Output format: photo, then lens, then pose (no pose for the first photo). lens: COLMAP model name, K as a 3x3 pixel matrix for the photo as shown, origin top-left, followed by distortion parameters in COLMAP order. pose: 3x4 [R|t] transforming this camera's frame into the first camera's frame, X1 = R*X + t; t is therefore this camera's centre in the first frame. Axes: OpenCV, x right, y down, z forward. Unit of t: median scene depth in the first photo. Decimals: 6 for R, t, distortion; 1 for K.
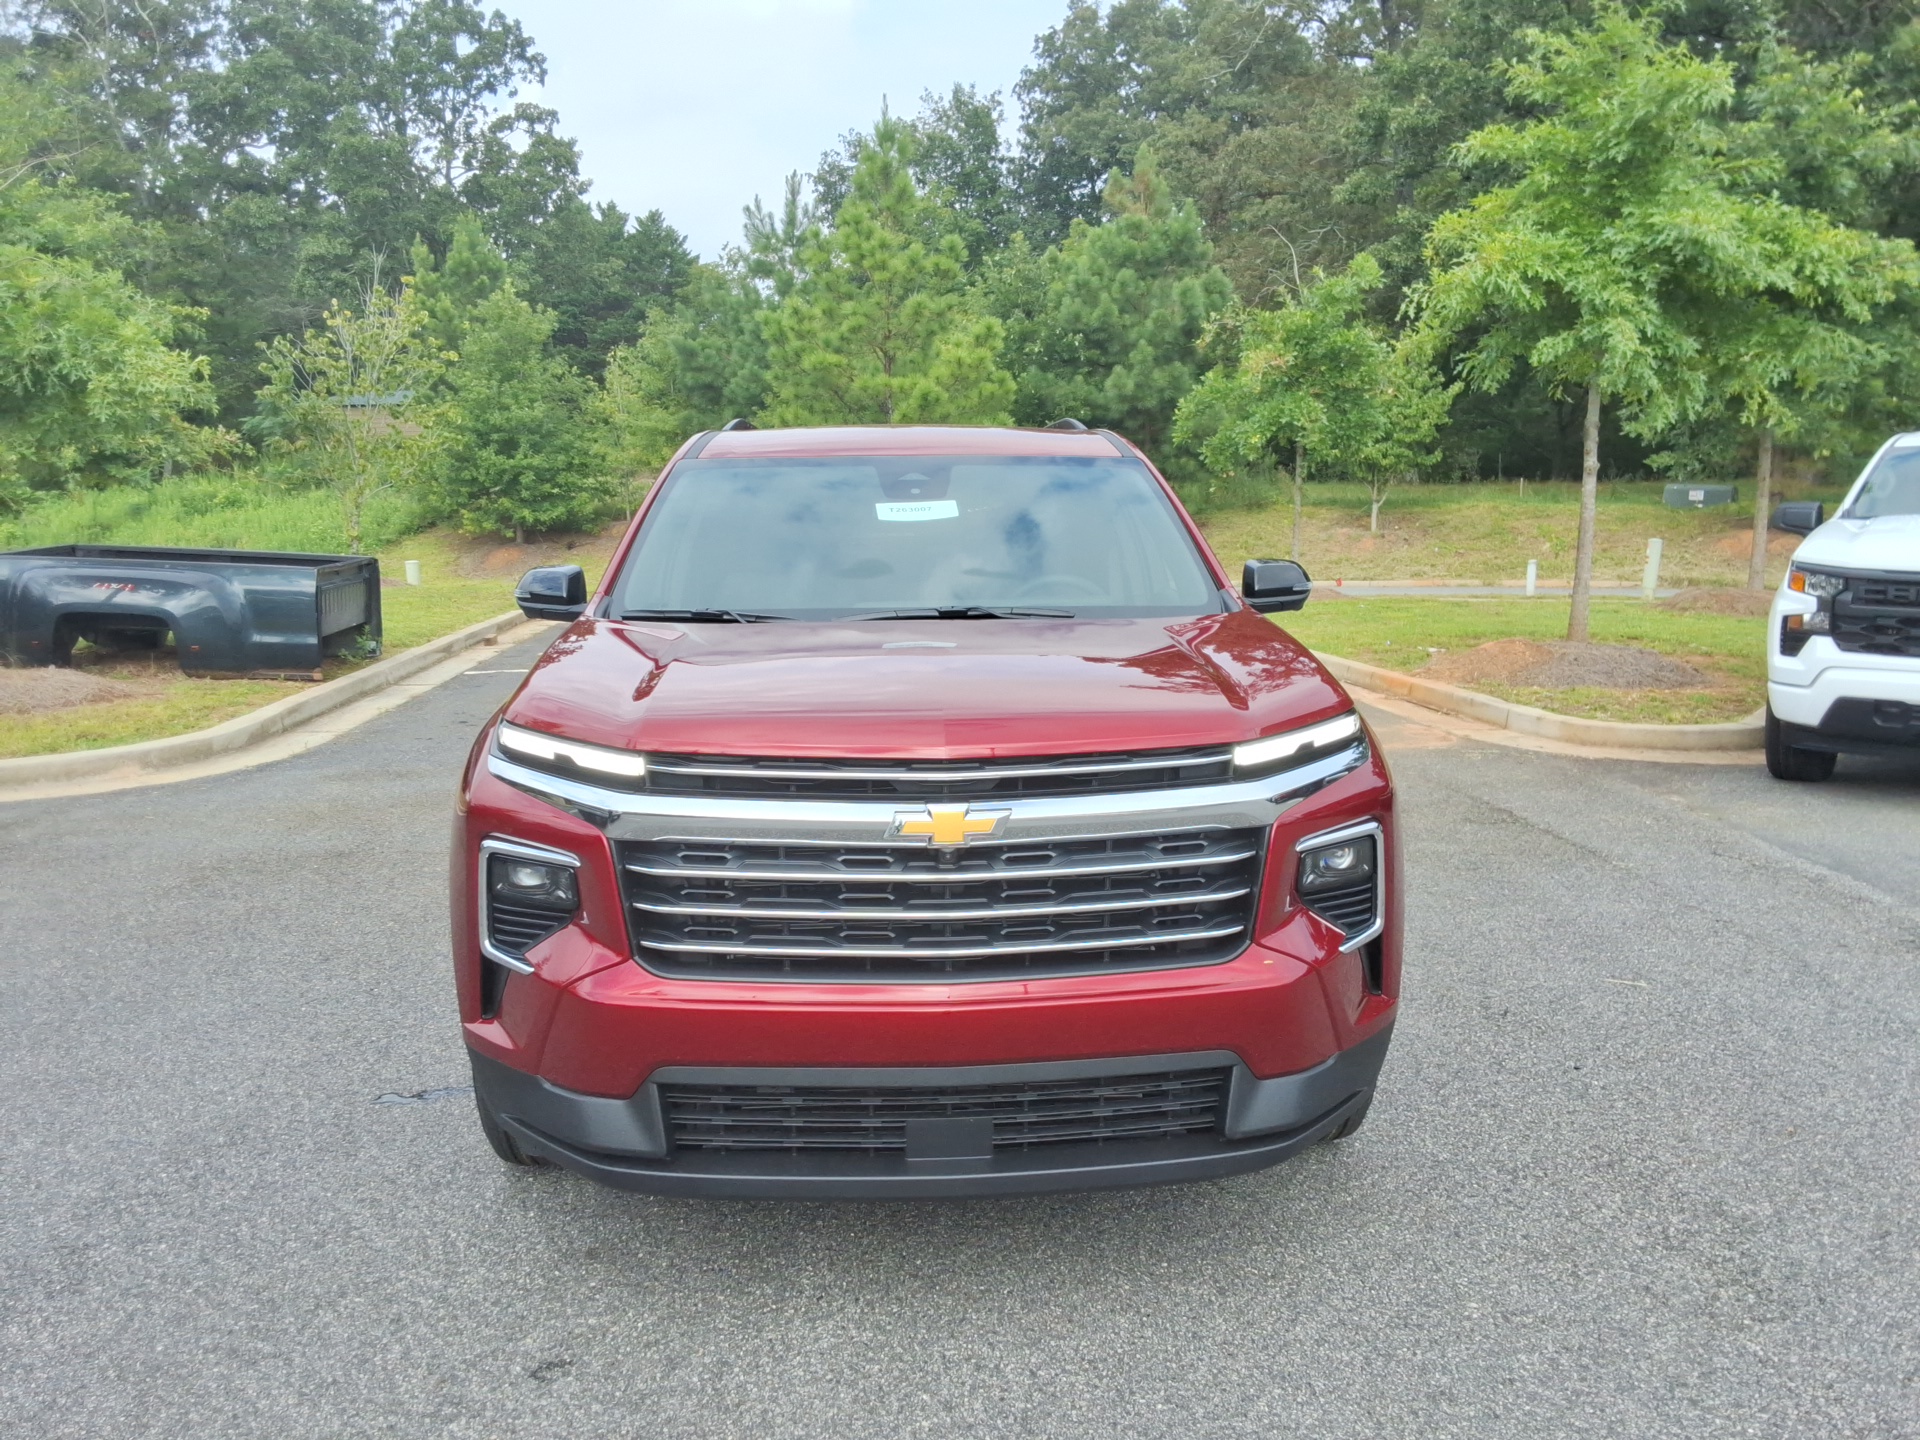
lens RADIAL K [[1541.0, 0, 971.5], [0, 1541.0, 736.2], [0, 0, 1]] dist [0.143121, -0.225859]
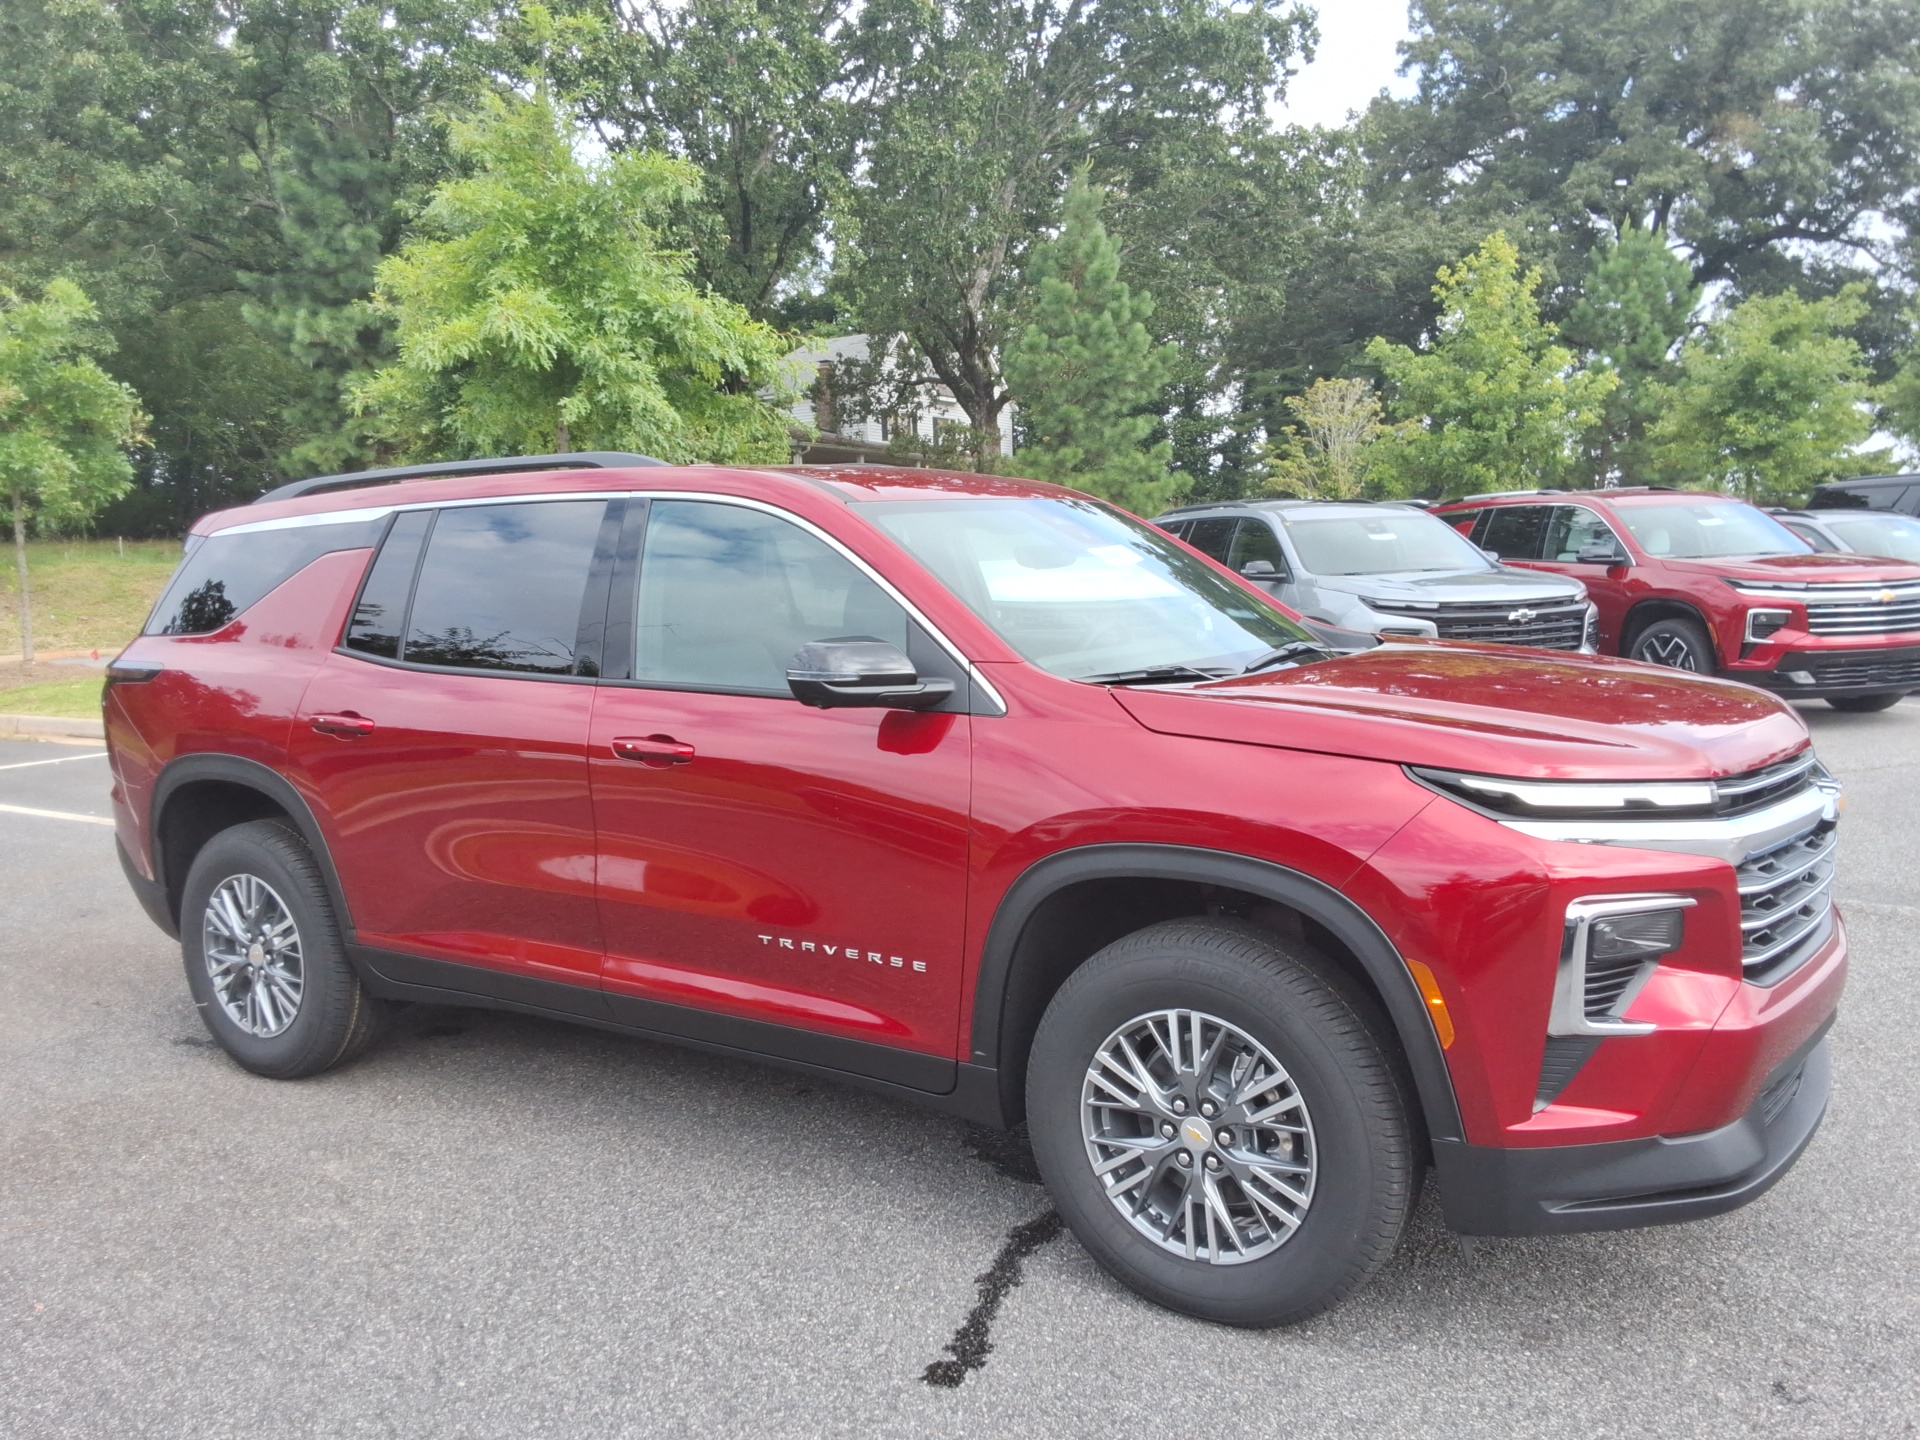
lens RADIAL K [[1542.8, 0, 963.0], [0, 1542.8, 750.1], [0, 0, 1]] dist [0.137371, -0.211555]
pose [[0.592080, -0.119405, 0.796984, -1.243716], [0.142771, 0.988861, 0.042087, -0.114094], [-0.793131, 0.088867, 0.602532, 0.724126]]
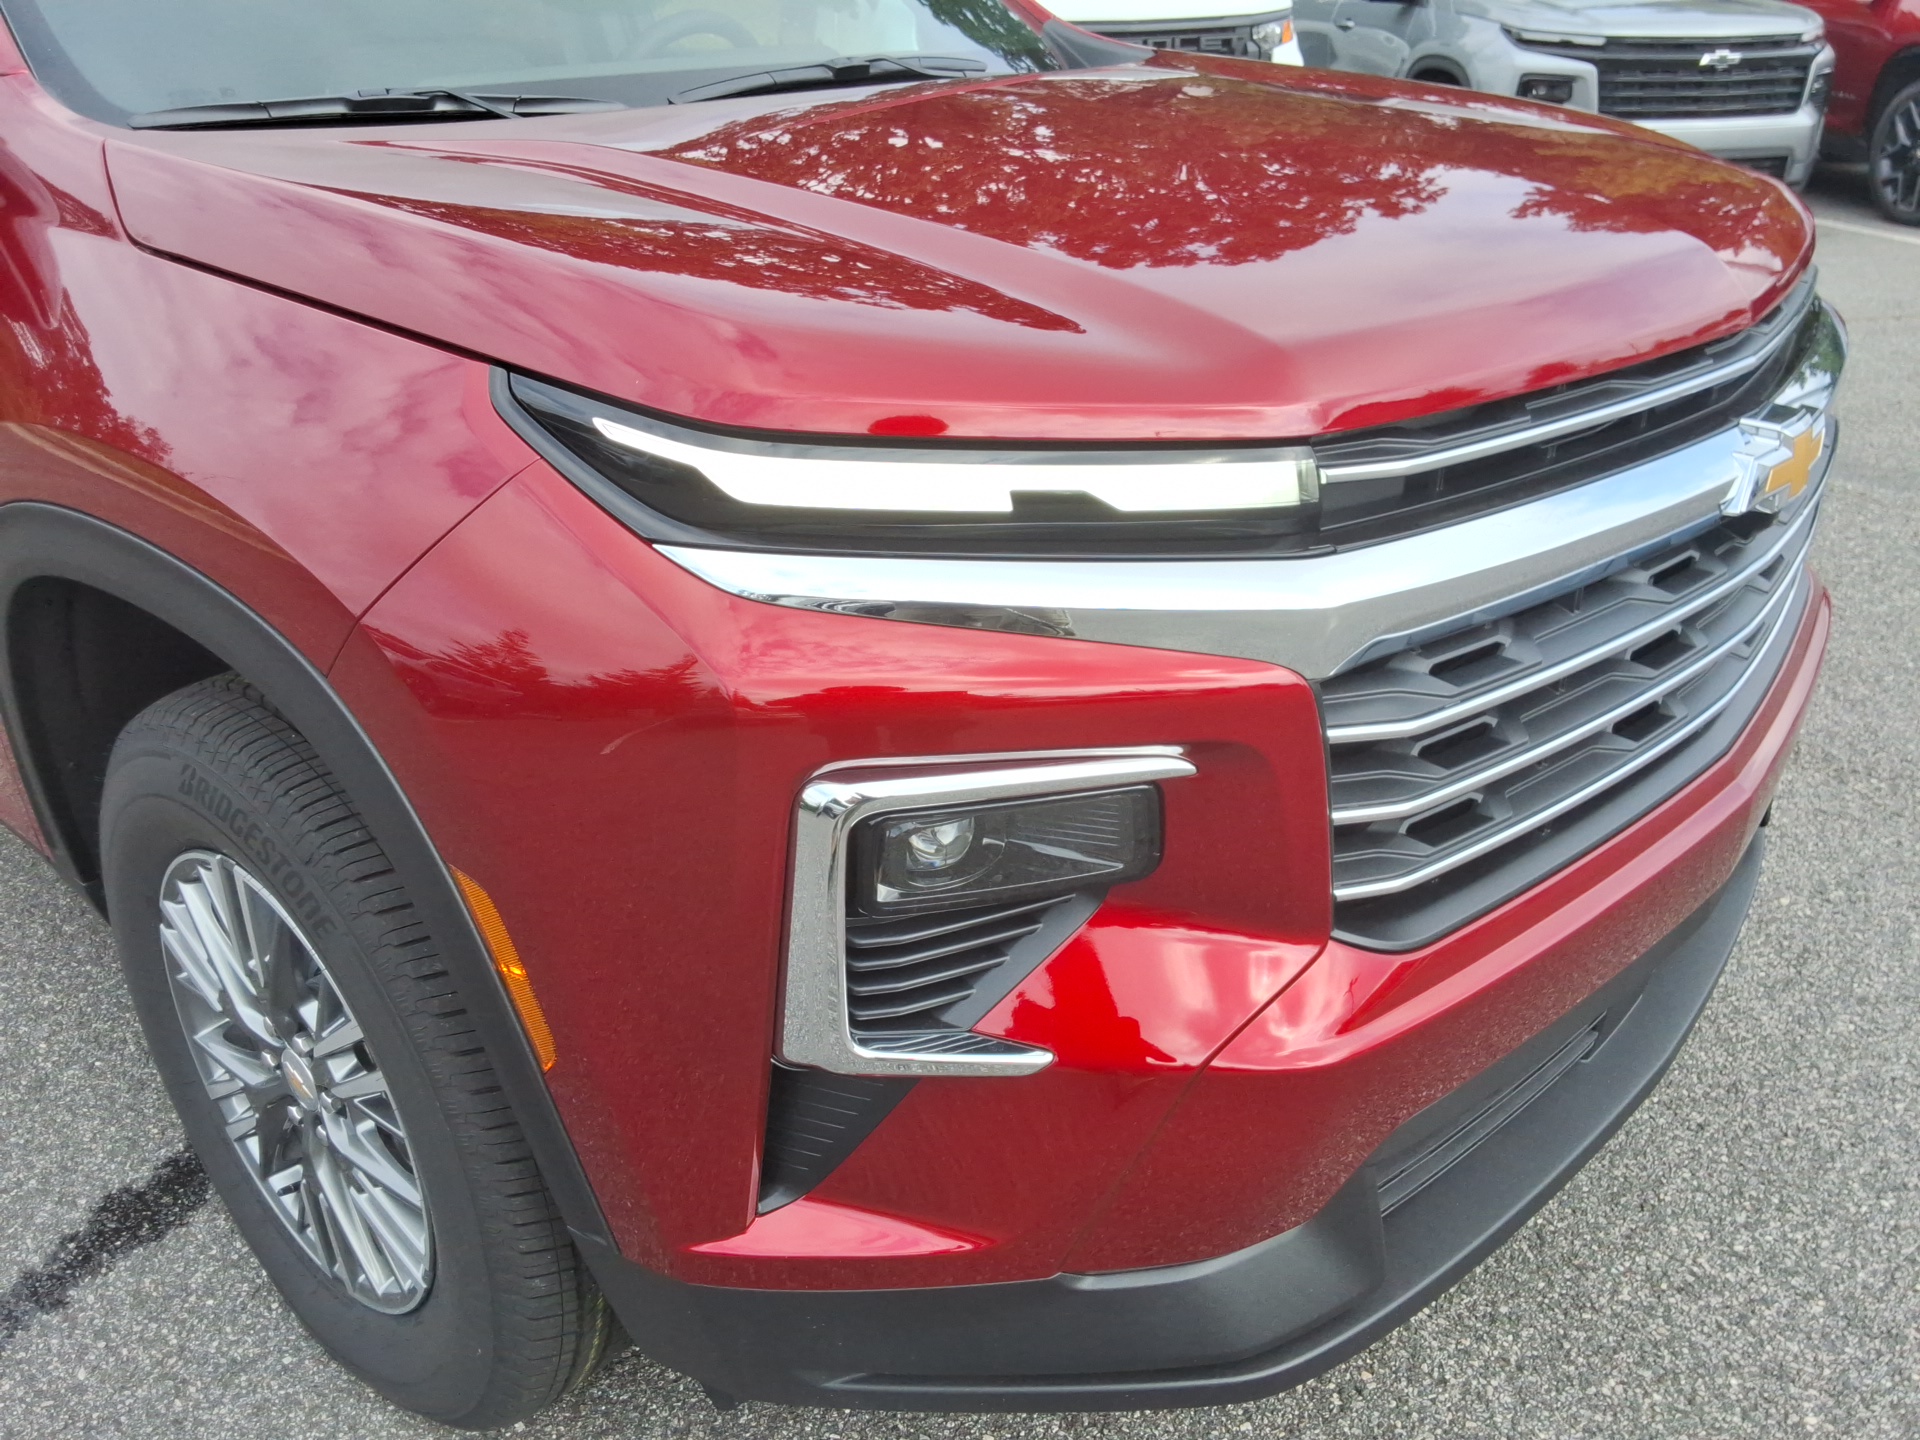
lens RADIAL K [[1541.0, 0, 971.5], [0, 1541.0, 736.2], [0, 0, 1]] dist [0.143121, -0.225859]
pose [[0.701057, -0.316188, 0.639175, -0.502999], [0.120316, 0.935922, 0.331020, -0.052774], [-0.702882, -0.155161, 0.694177, 0.742052]]
